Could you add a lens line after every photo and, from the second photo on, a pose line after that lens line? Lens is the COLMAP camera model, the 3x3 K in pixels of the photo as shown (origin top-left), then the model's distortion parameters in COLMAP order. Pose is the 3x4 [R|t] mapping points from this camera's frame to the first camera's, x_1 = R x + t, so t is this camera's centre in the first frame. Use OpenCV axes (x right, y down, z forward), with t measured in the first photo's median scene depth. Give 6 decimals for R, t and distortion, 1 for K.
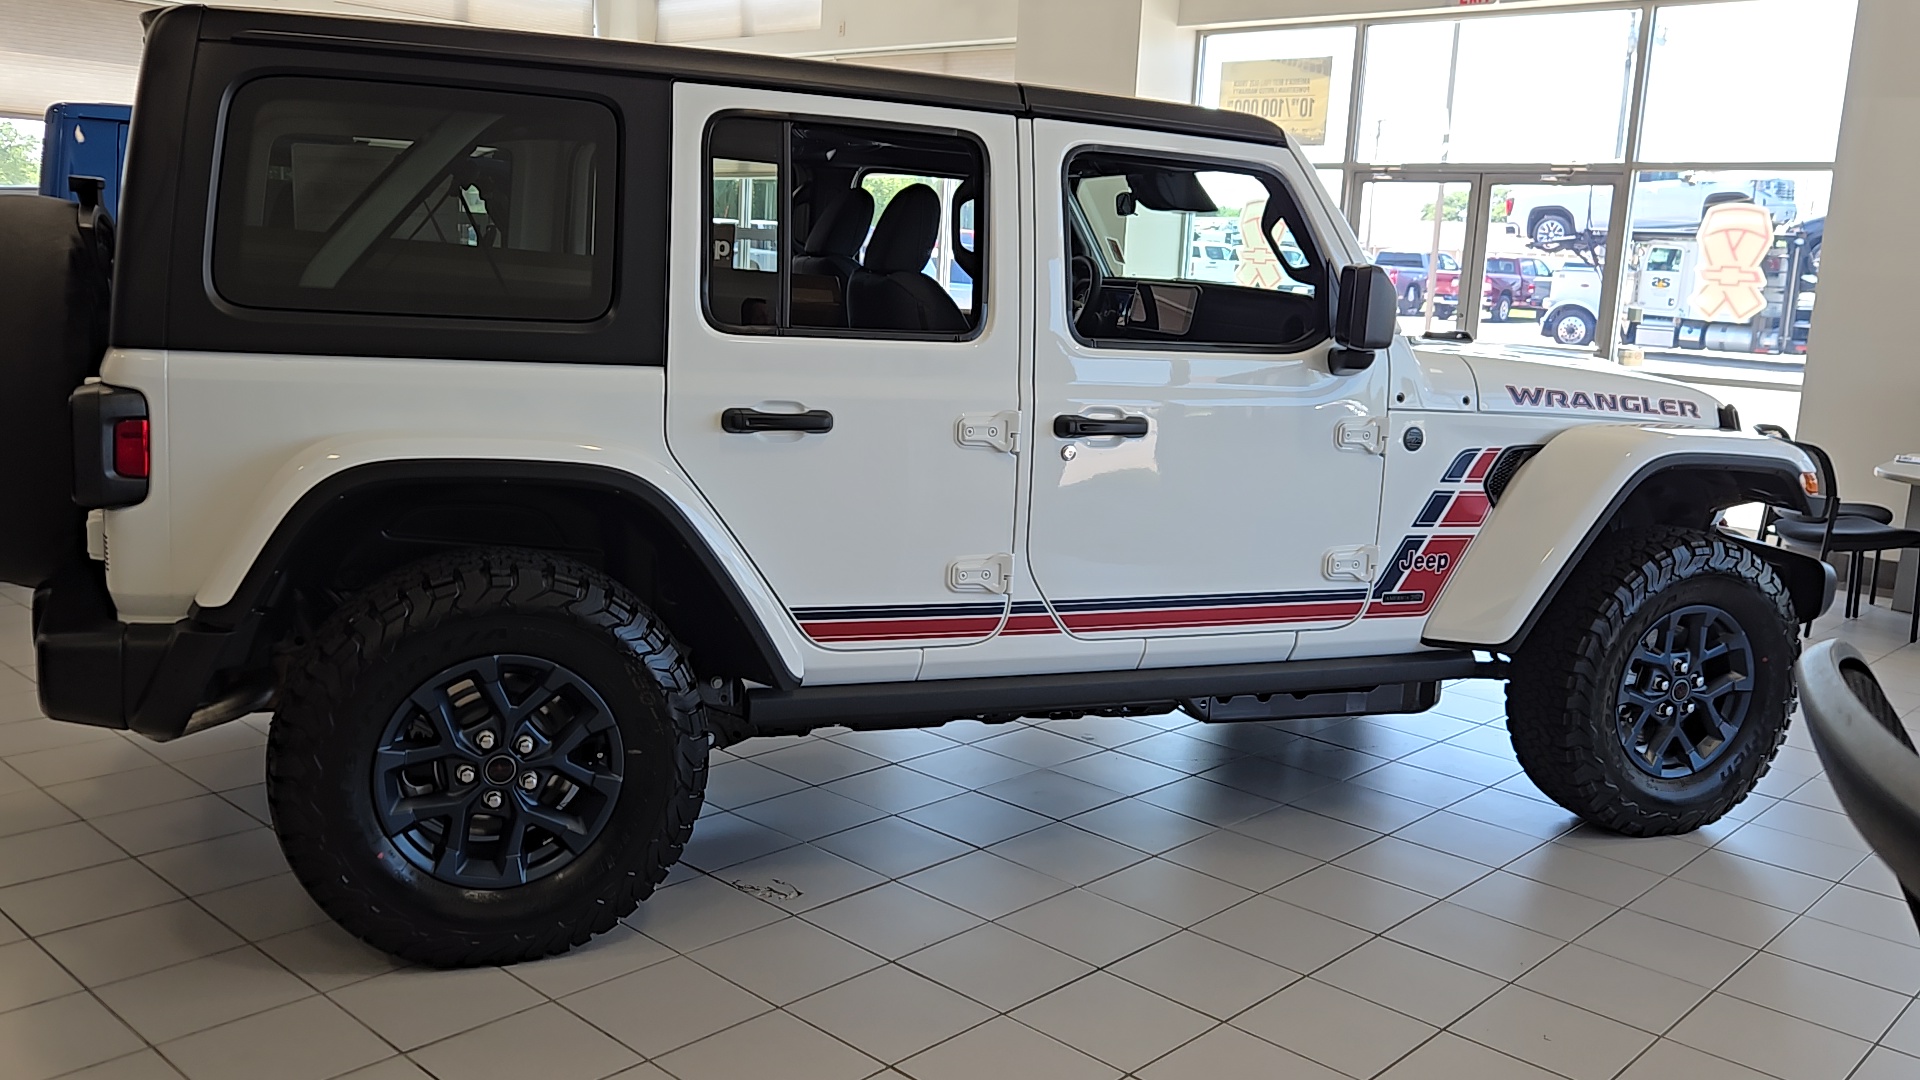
lens RADIAL K [[1604.3, 0, 960.0], [0, 1604.3, 540.0], [0, 0, 1]] dist [-0.005143, -0.003172]
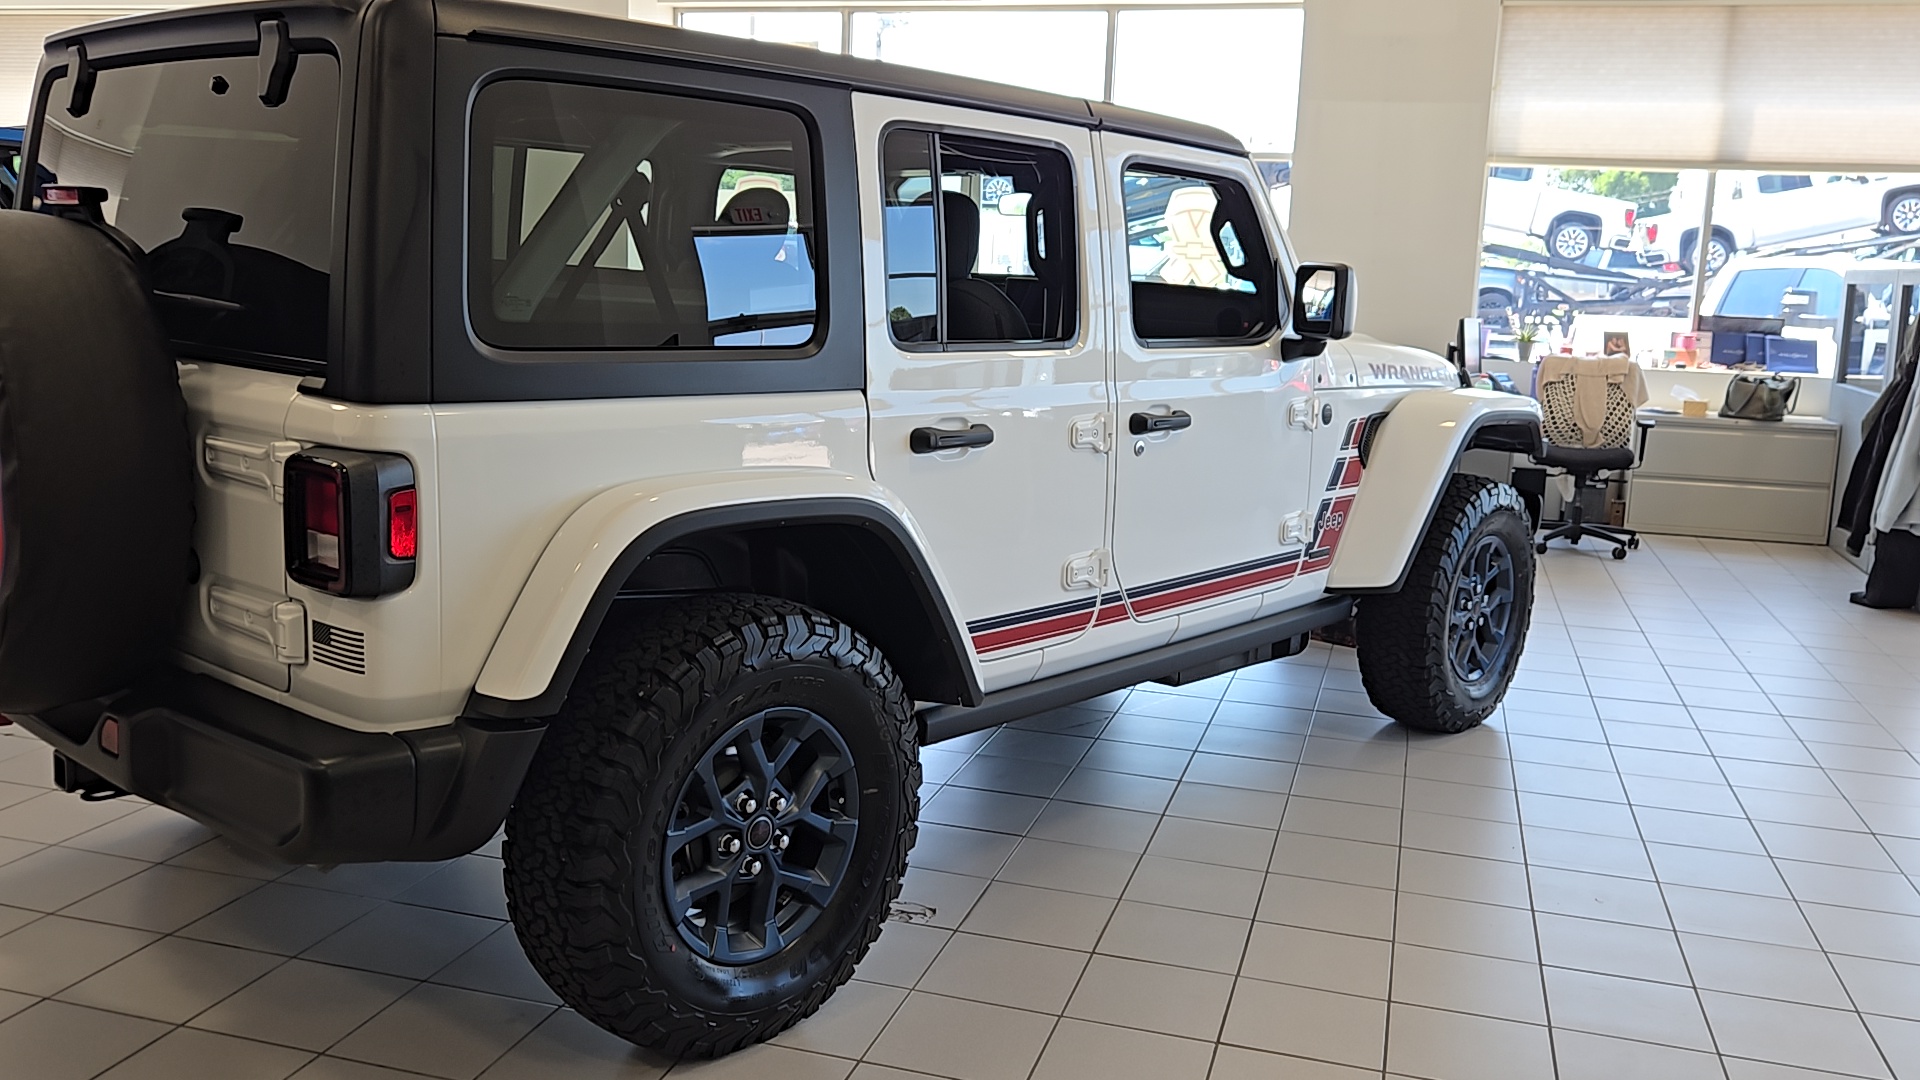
lens RADIAL K [[1598.2, 0, 960.0], [0, 1598.2, 540.0], [0, 0, 1]] dist [0.017931, -0.013232]
pose [[0.894059, -0.094187, 0.437935, -0.451985], [0.084908, 0.995554, 0.040773, -0.042268], [-0.439829, 0.000731, 0.898081, 0.092732]]
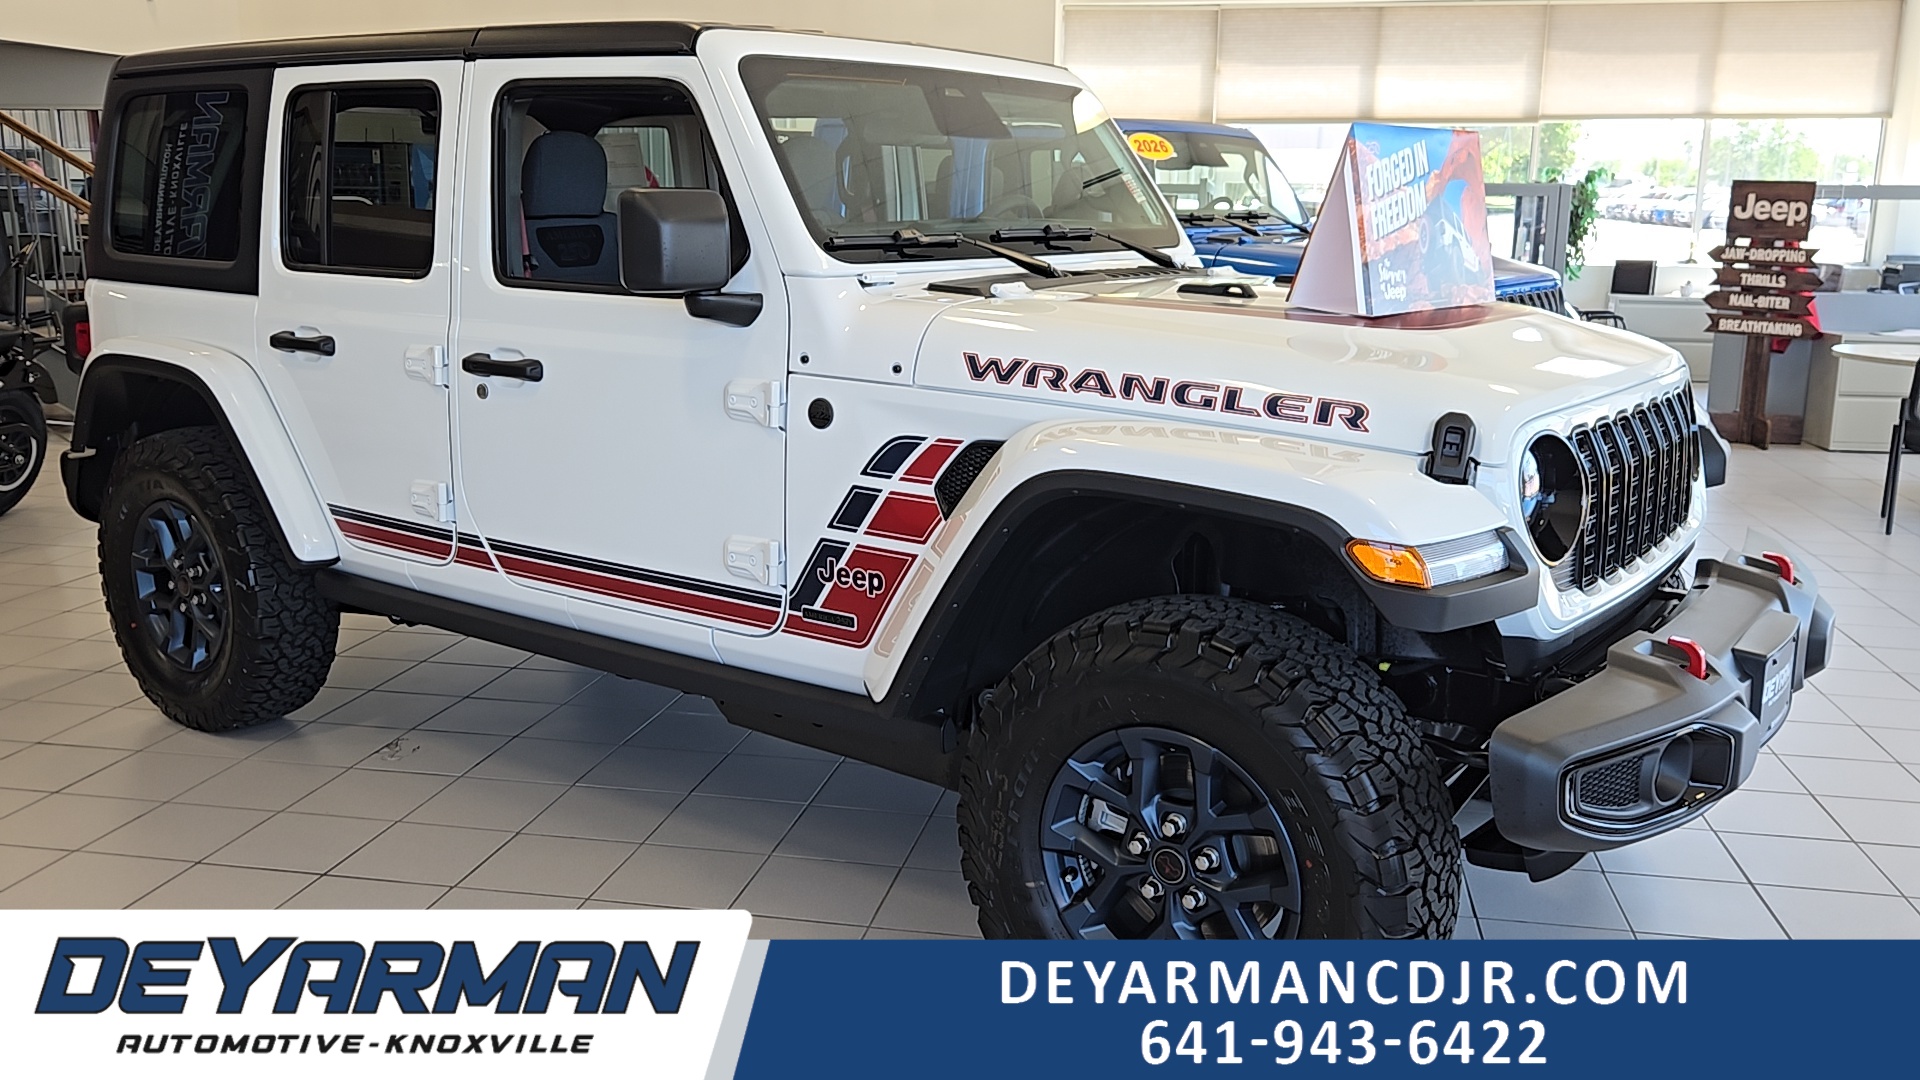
lens RADIAL K [[1598.2, 0, 960.0], [0, 1598.2, 540.0], [0, 0, 1]] dist [0.017931, -0.013232]
pose [[0.535759, 0.134750, -0.833549, 0.961366], [-0.131050, 0.988492, 0.075566, -0.069080], [0.834139, 0.068751, 0.547253, 0.630642]]
